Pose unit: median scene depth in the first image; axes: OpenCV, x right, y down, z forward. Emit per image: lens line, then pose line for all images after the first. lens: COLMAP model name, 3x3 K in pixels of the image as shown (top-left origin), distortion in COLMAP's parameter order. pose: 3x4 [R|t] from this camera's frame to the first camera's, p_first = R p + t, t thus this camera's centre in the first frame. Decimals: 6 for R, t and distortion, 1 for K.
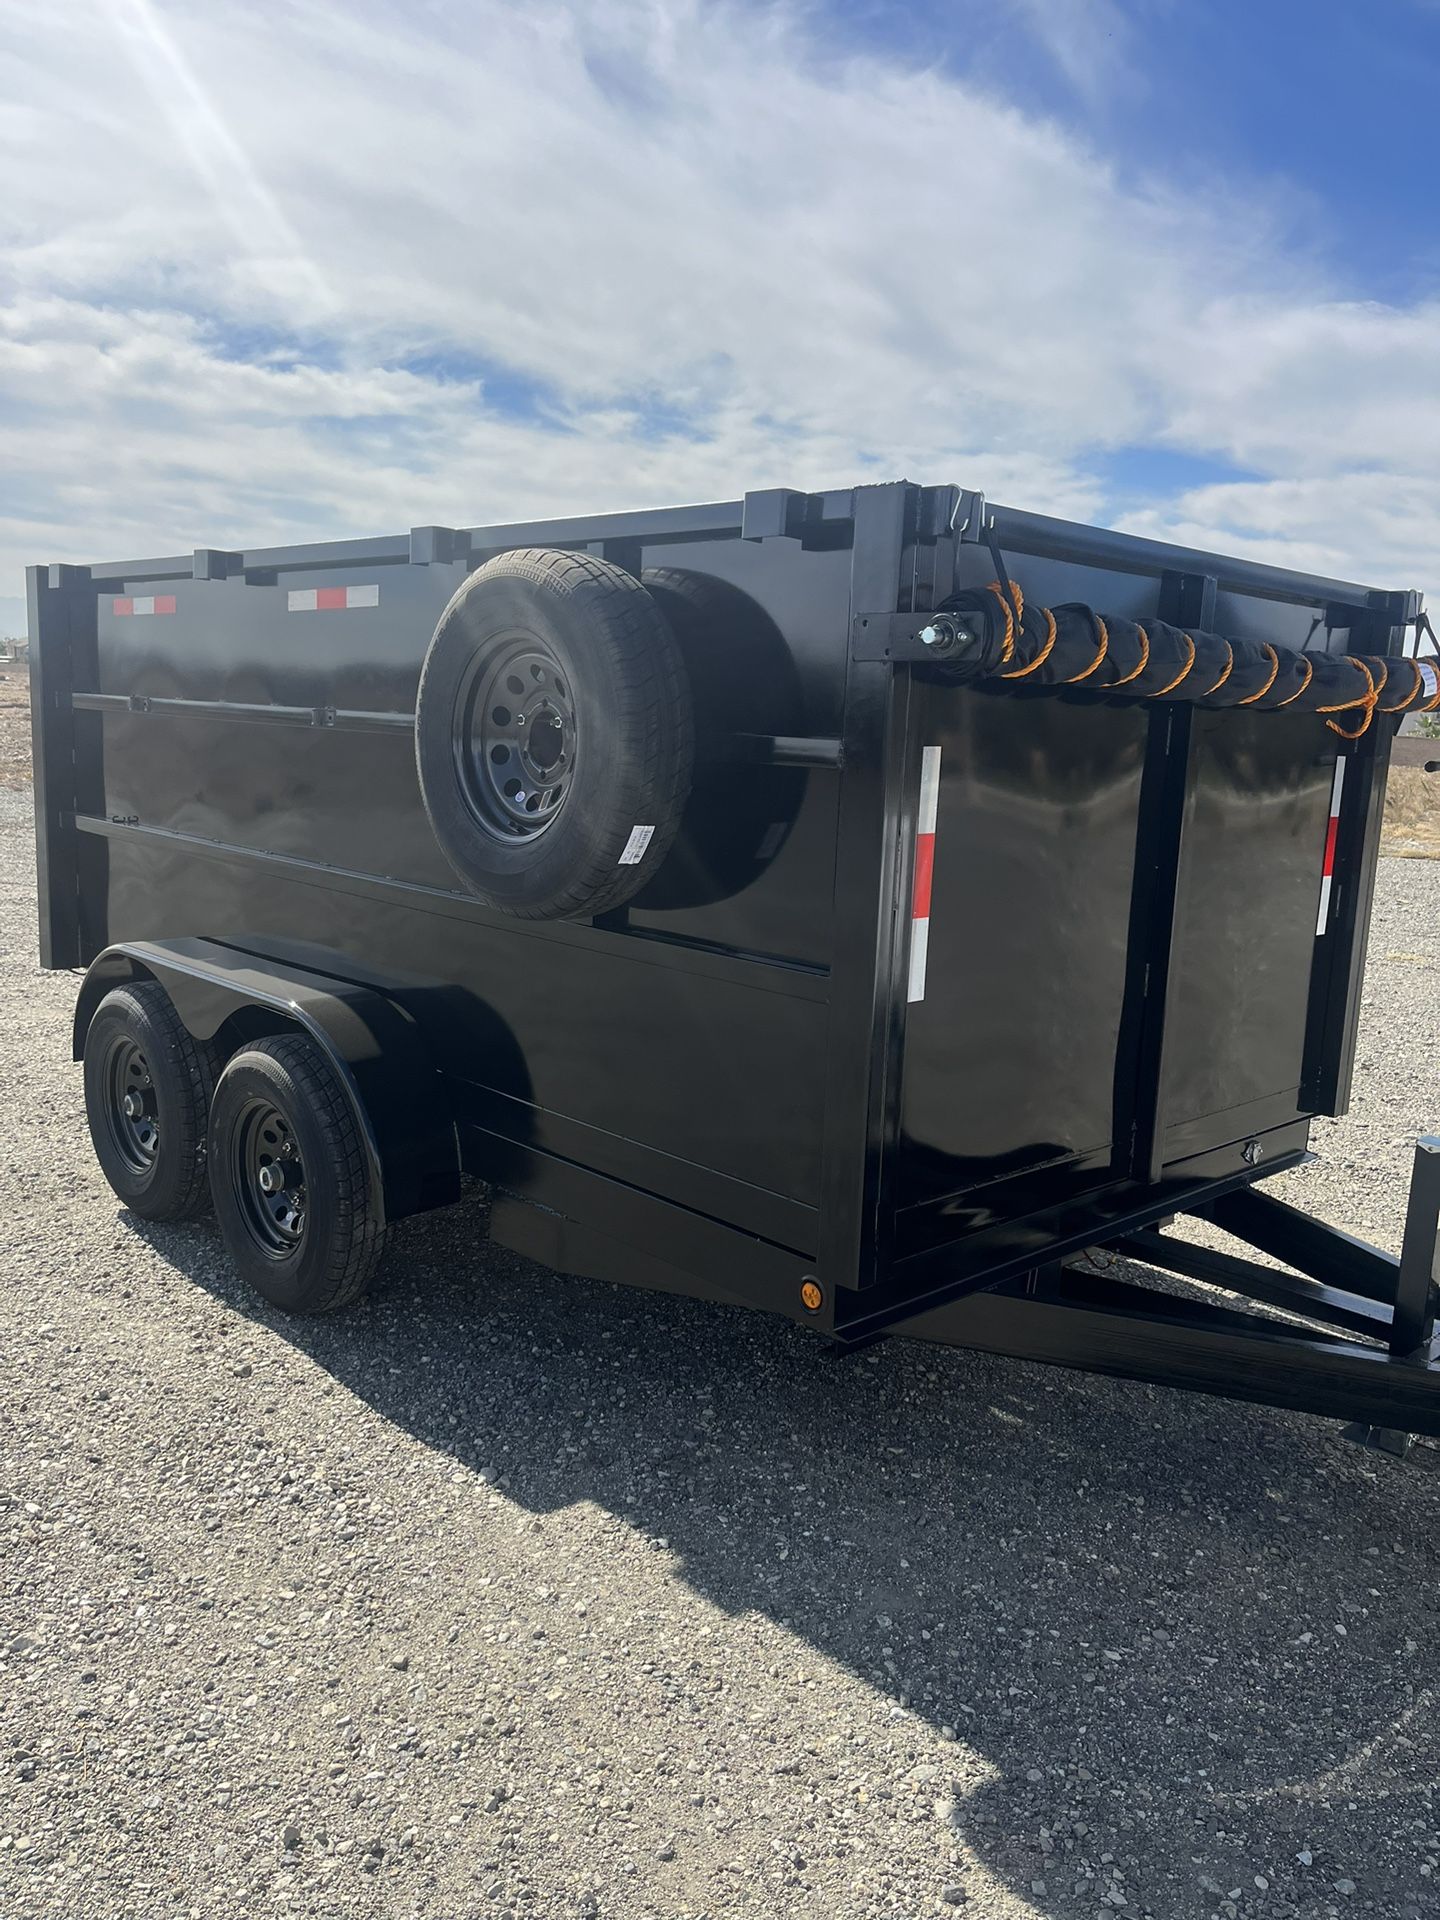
lens RADIAL K [[1454.3, 0, 751.5], [0, 1454.3, 973.2], [0, 0, 1]] dist [0.006554, 0.004560]
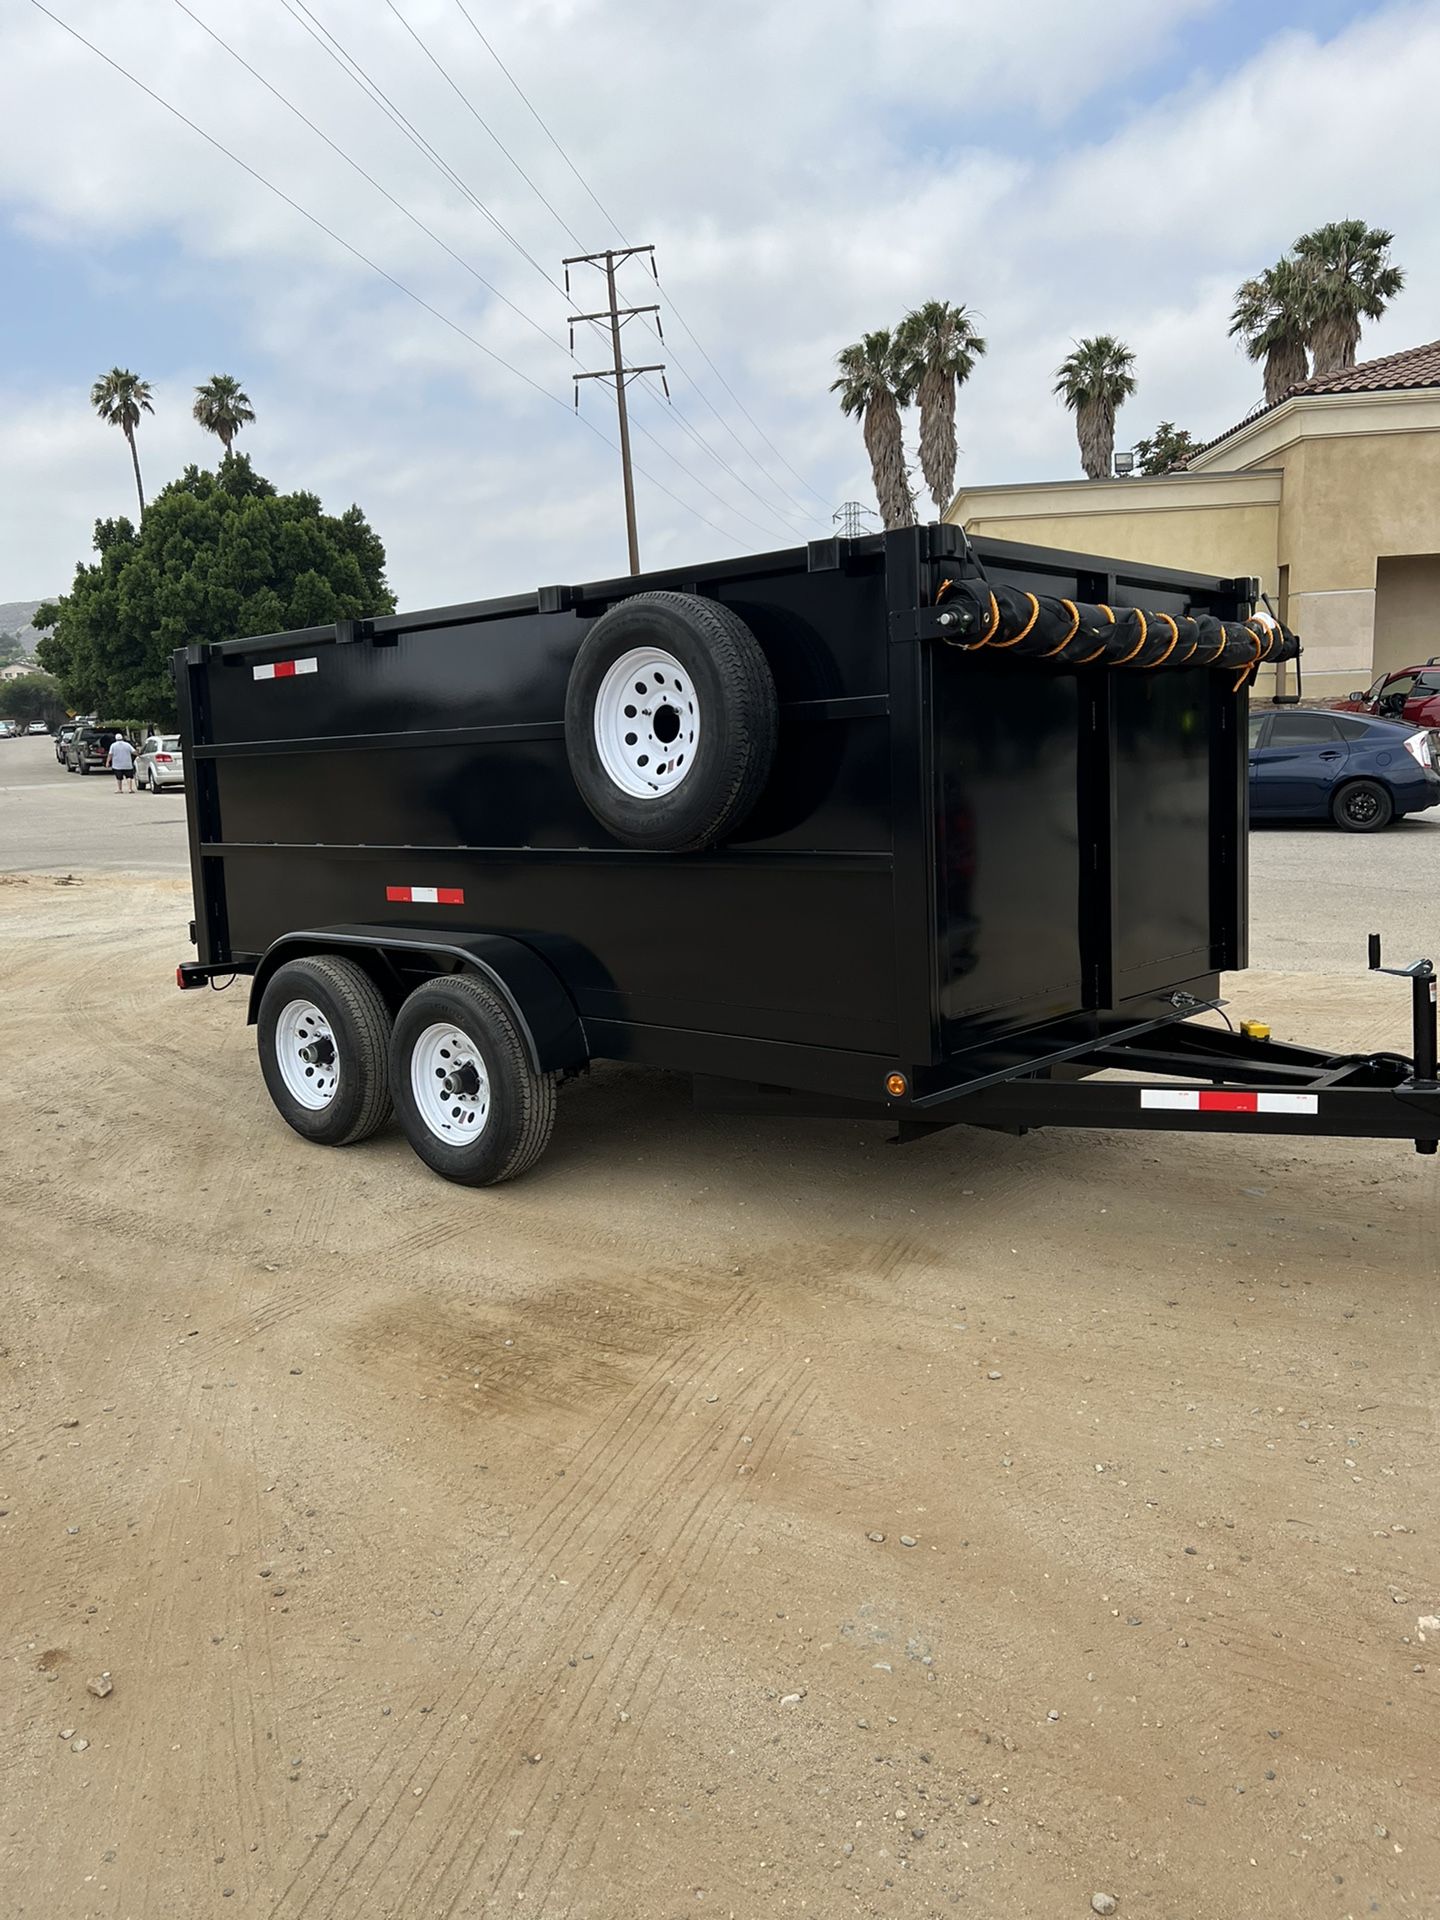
lens RADIAL K [[1449.2, 0, 720.0], [0, 1449.2, 960.0], [0, 0, 1]] dist [-0.000227, -0.001724]
pose [[0.994969, -0.090447, 0.043087, -0.146336], [0.092287, 0.994811, -0.042818, 0.115924], [-0.038991, 0.046579, 0.998153, -0.351187]]
